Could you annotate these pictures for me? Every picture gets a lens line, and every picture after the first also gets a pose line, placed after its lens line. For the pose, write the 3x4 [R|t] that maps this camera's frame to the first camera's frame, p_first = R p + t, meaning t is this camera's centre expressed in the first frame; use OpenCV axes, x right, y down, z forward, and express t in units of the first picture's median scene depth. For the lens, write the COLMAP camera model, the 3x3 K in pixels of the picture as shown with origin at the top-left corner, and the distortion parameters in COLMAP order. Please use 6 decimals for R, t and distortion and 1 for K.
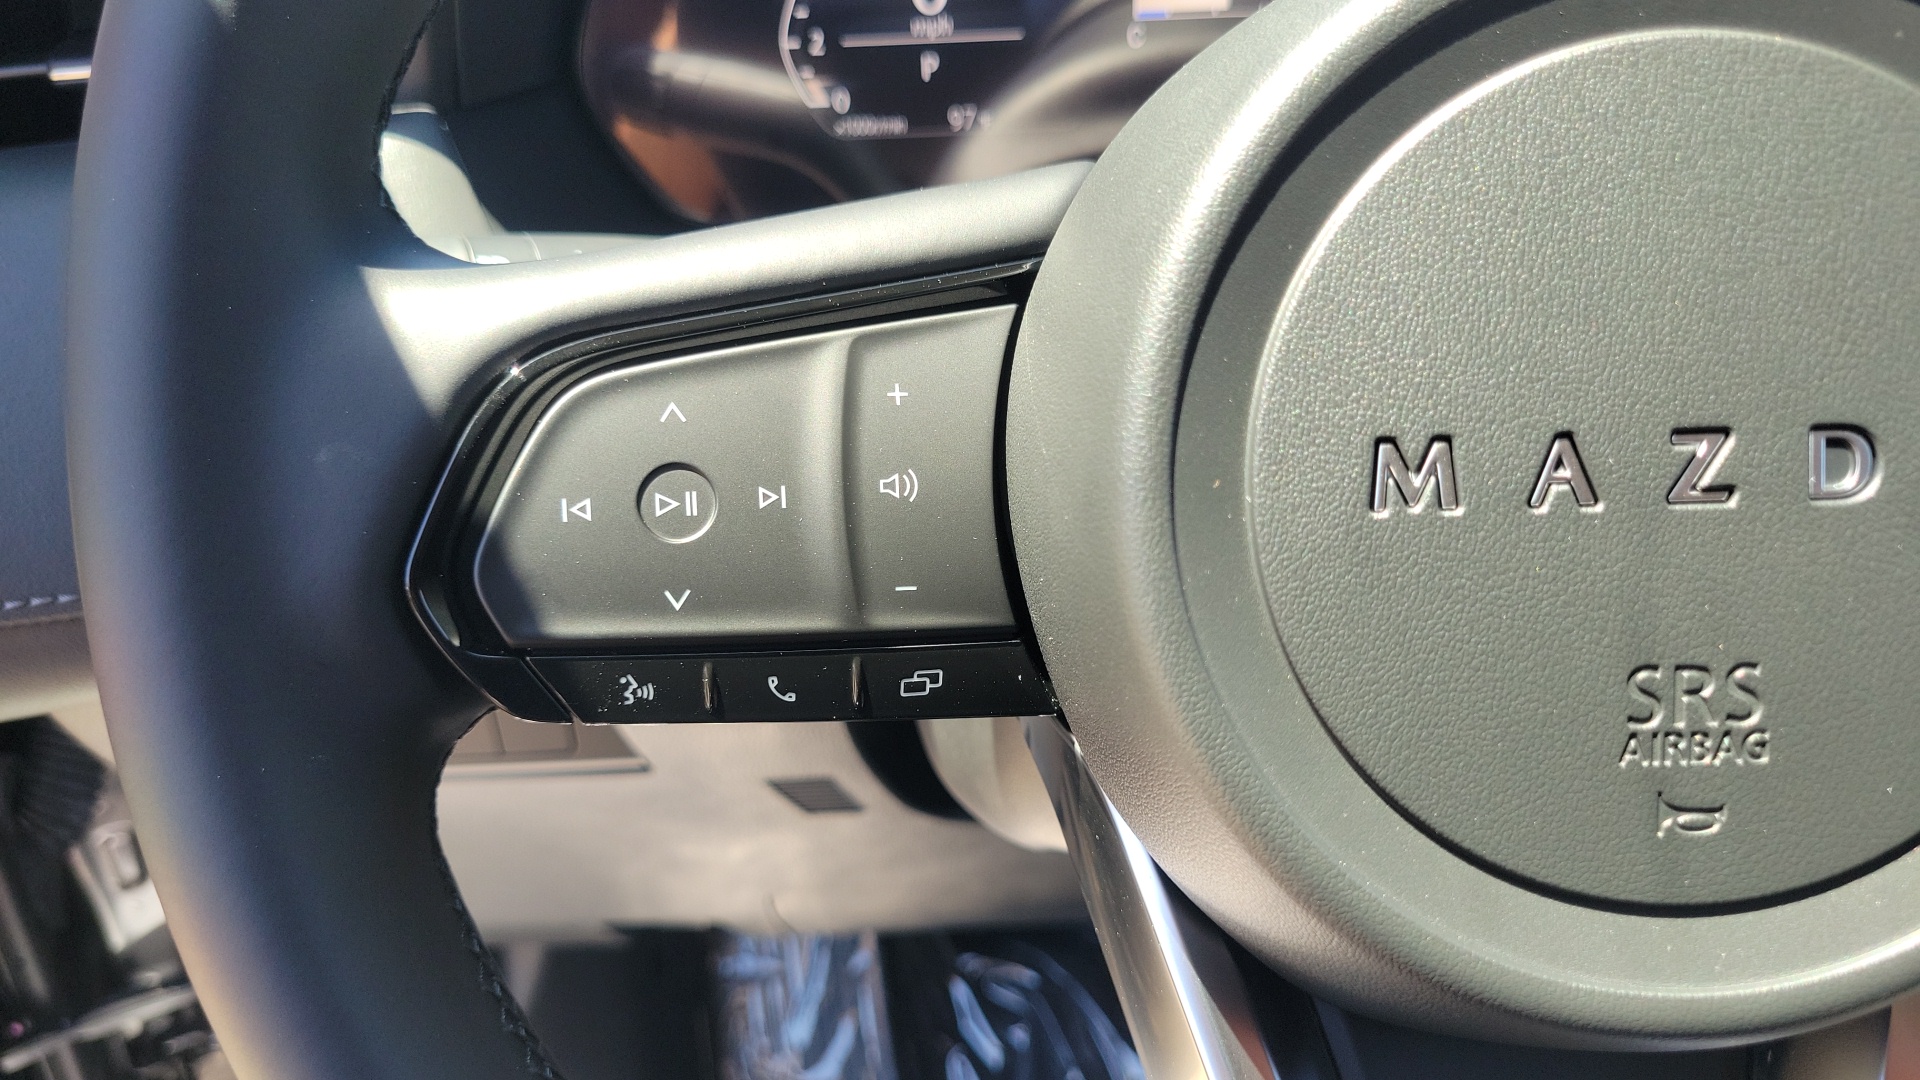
lens RADIAL K [[1490.9, 0, 963.3], [0, 1490.9, 527.8], [0, 0, 1]] dist [0.035920, -0.033028]
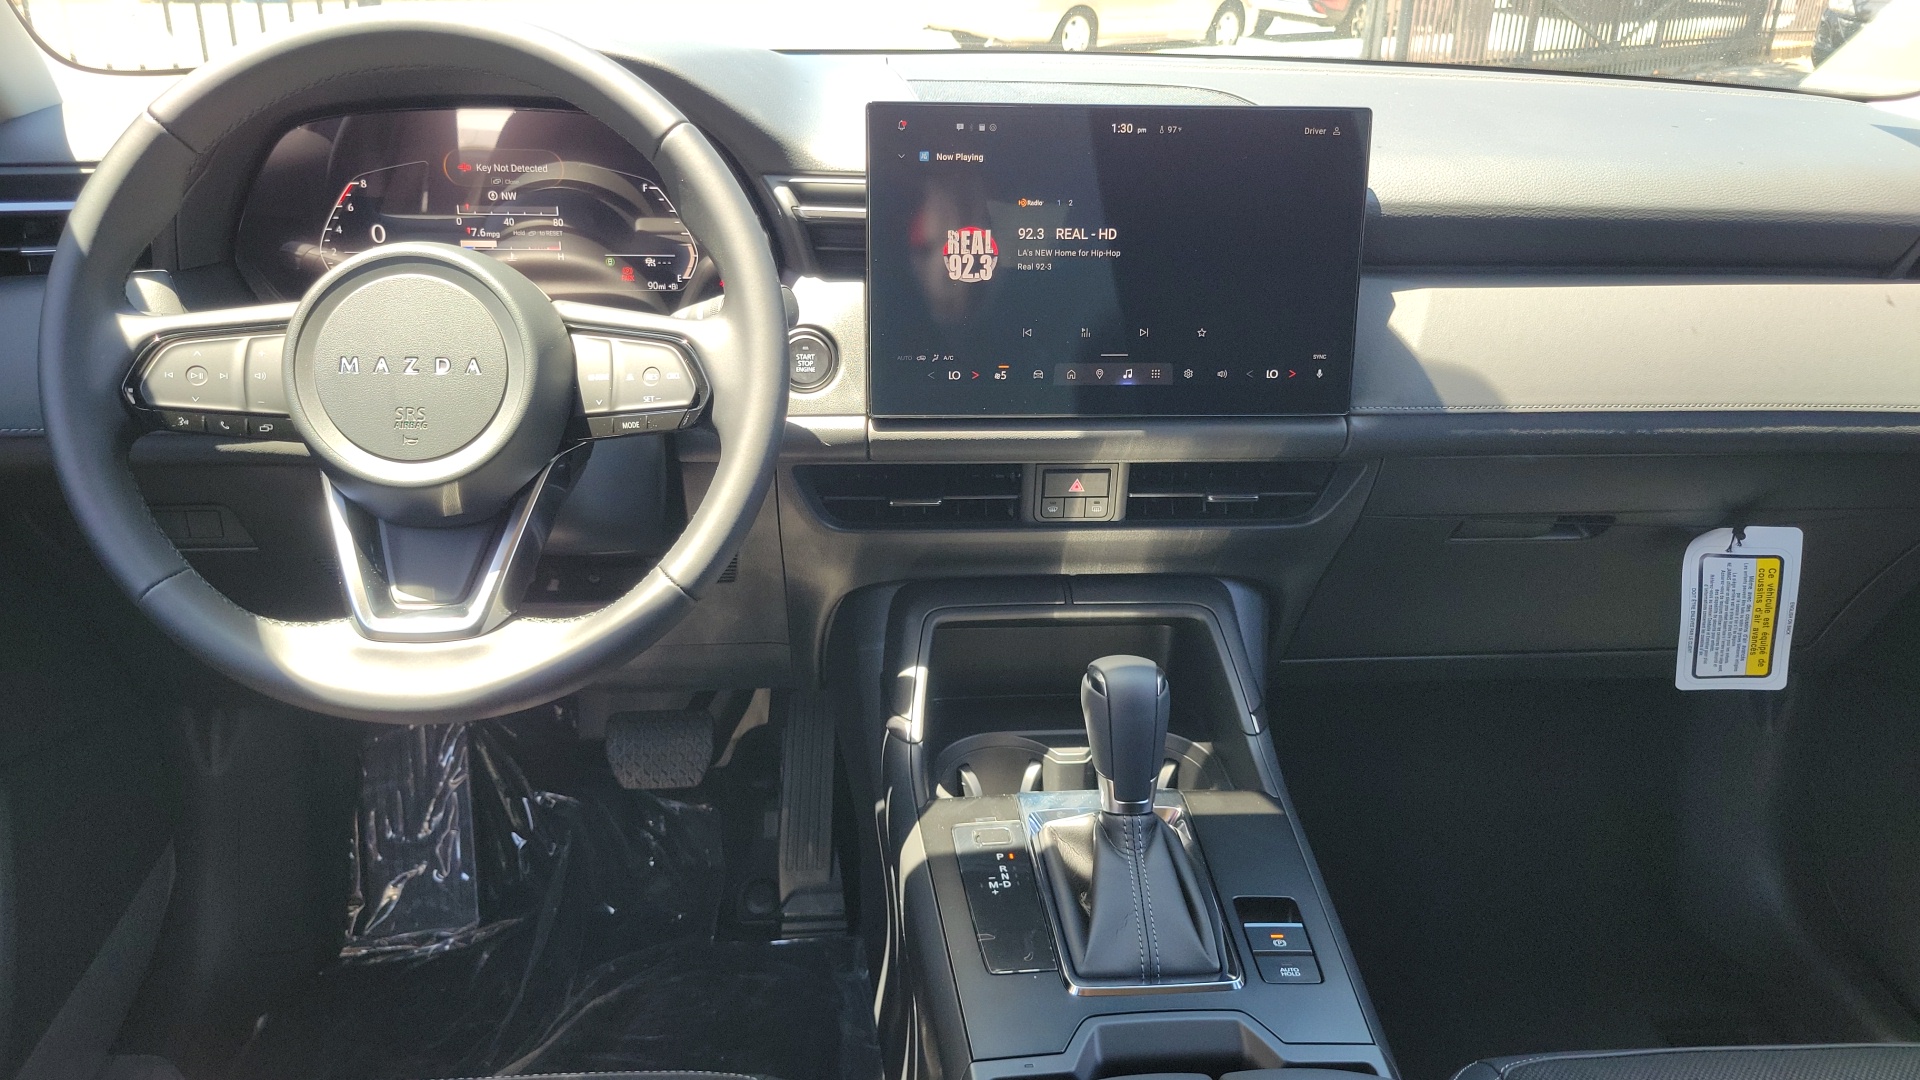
lens RADIAL K [[1490.9, 0, 986.5], [0, 1490.9, 530.1], [0, 0, 1]] dist [0.035920, -0.033028]
pose [[0.995316, 0.027672, 0.092635, 1.596320], [-0.018741, 0.995212, -0.095926, 0.762751], [-0.094845, 0.093740, 0.991069, -3.239647]]
